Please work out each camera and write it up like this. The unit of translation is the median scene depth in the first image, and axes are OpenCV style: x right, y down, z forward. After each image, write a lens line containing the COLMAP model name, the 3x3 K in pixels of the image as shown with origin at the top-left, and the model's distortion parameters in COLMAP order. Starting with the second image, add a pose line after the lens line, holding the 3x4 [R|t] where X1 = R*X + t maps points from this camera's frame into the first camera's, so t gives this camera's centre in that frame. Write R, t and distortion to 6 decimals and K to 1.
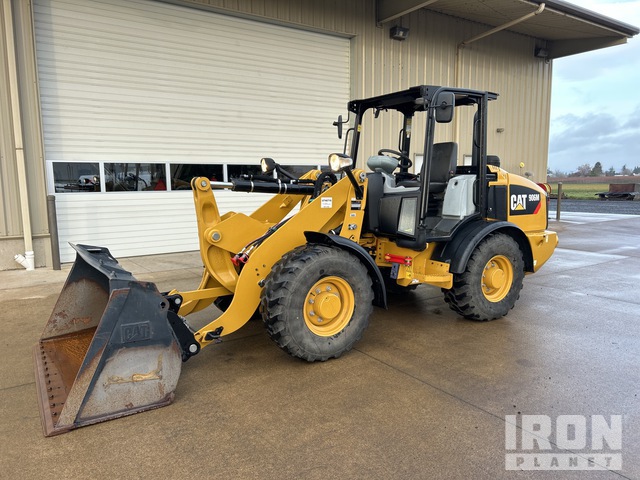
lens RADIAL K [[496.9, 0, 320.0], [0, 496.9, 240.0], [0, 0, 1]] dist [0.032165, -0.002487]
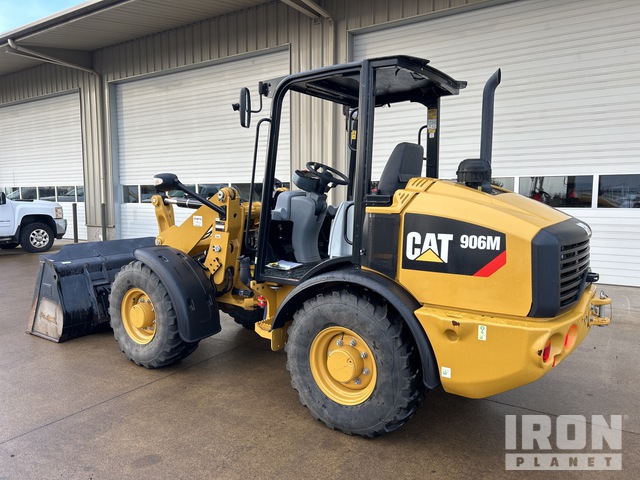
lens RADIAL K [[496.9, 0, 320.0], [0, 496.9, 240.0], [0, 0, 1]] dist [0.032165, -0.002487]
pose [[0.357894, 0.092810, -0.929138, 0.923284], [-0.117637, 0.991602, 0.053736, -0.107024], [0.926322, 0.090069, 0.365807, 0.767184]]
